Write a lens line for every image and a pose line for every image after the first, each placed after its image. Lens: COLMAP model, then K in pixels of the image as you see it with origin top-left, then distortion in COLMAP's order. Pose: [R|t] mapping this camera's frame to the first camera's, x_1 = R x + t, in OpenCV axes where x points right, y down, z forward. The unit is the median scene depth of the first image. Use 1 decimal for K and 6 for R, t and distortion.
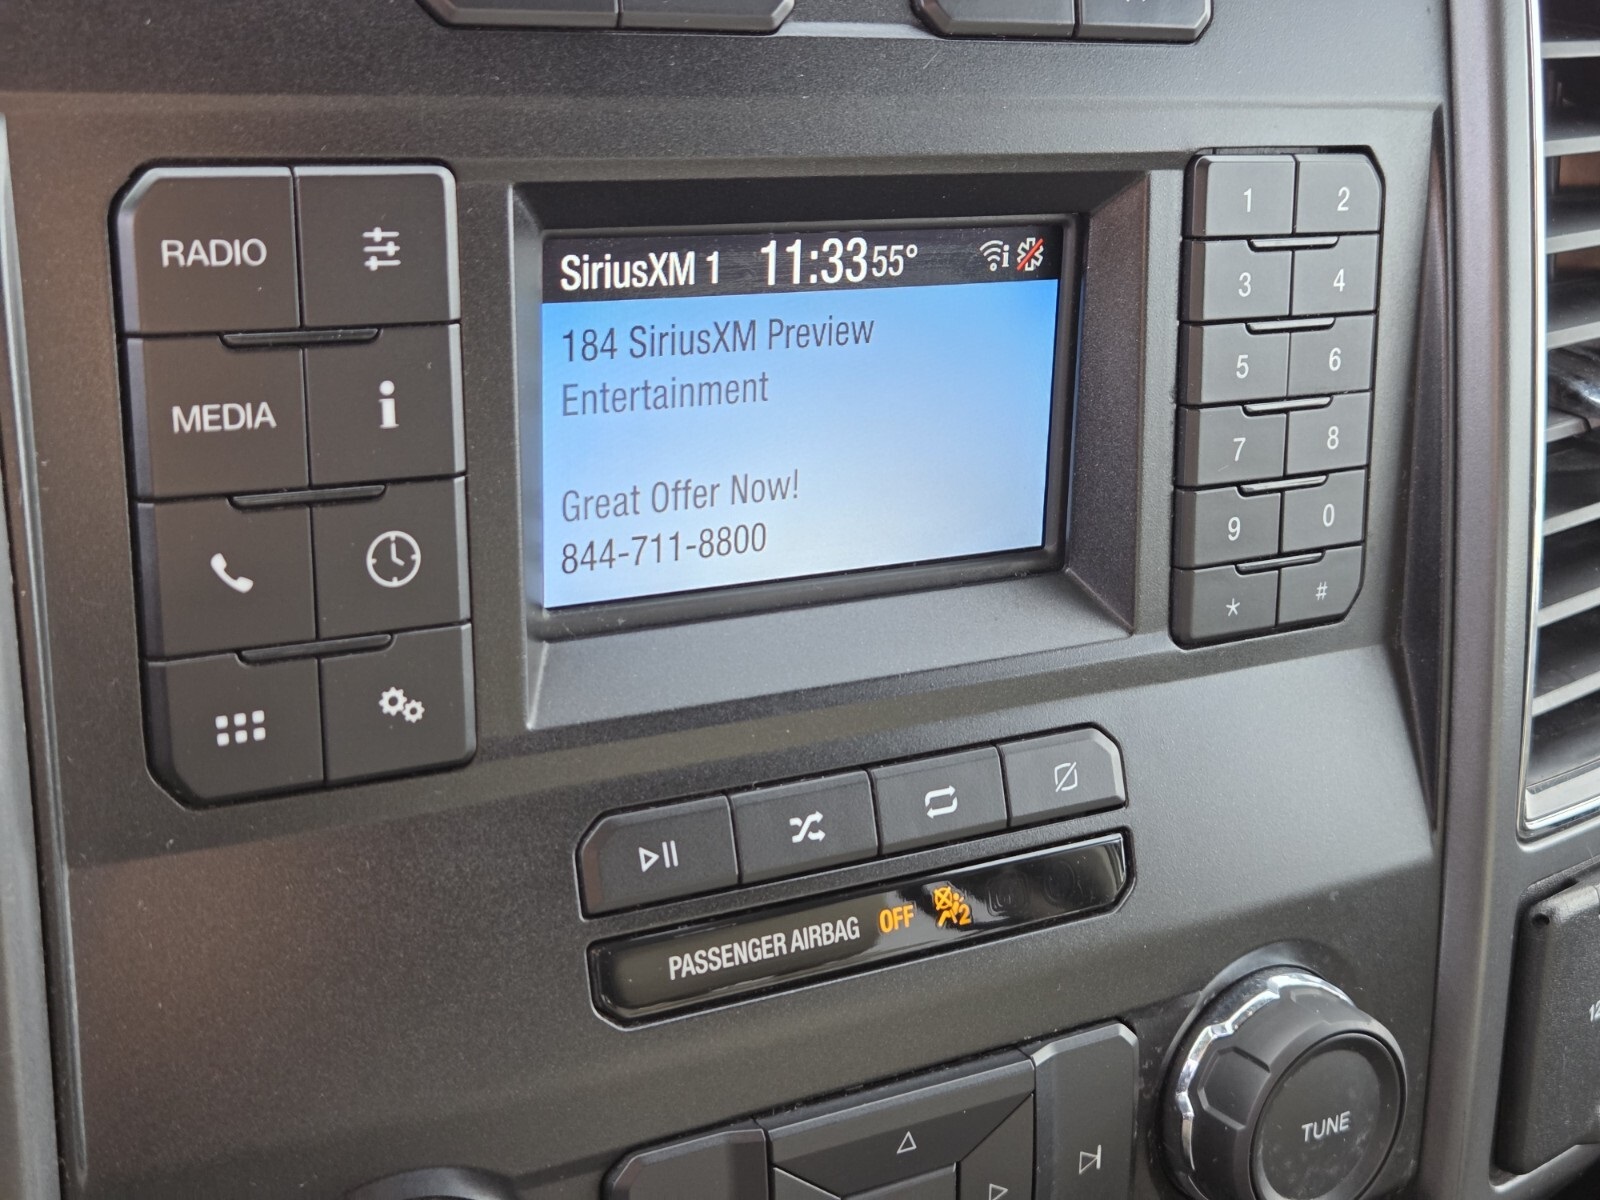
lens RADIAL K [[2196.6, 0, 800.0], [0, 2196.6, 600.0], [0, 0, 1]] dist [0.073989, -0.119008]
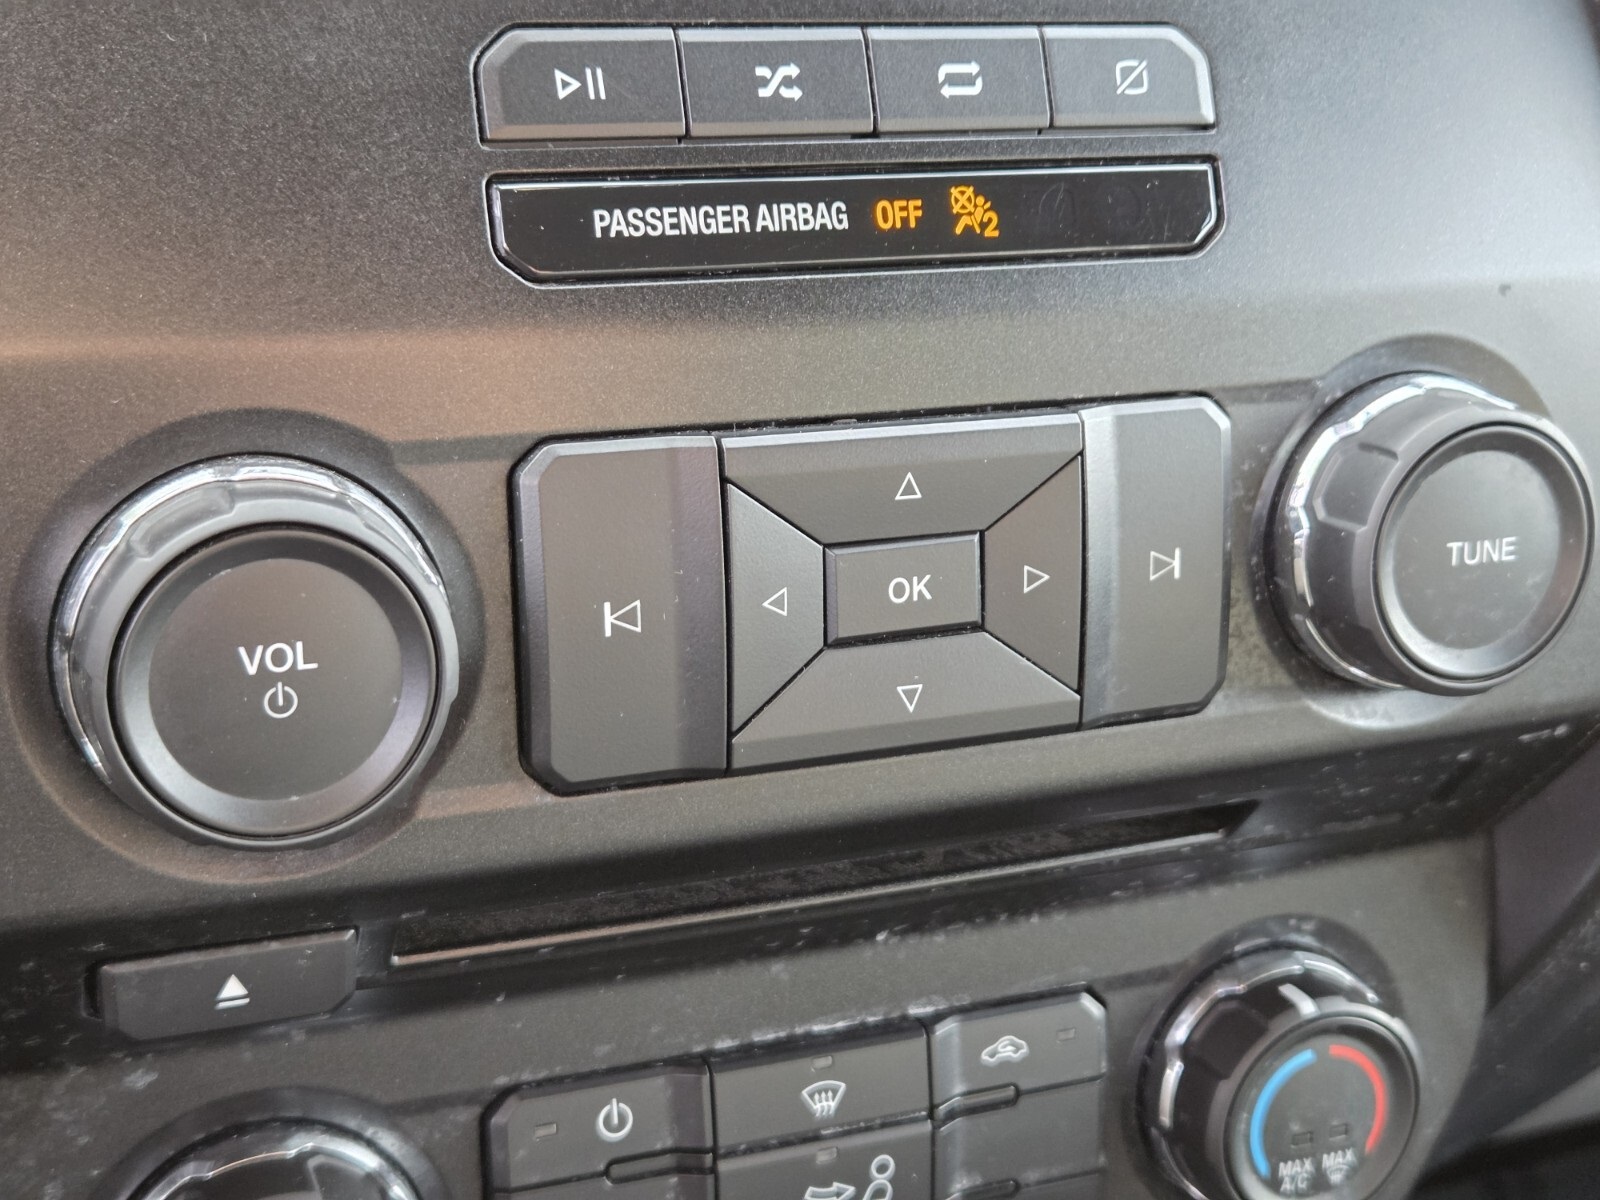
lens RADIAL K [[2196.6, 0, 800.0], [0, 2196.6, 600.0], [0, 0, 1]] dist [0.073989, -0.119008]
pose [[0.982862, 0.005277, -0.184268, 0.164592], [-0.011469, 0.999404, -0.032549, 0.325717], [0.183987, 0.034105, 0.982337, 0.205321]]
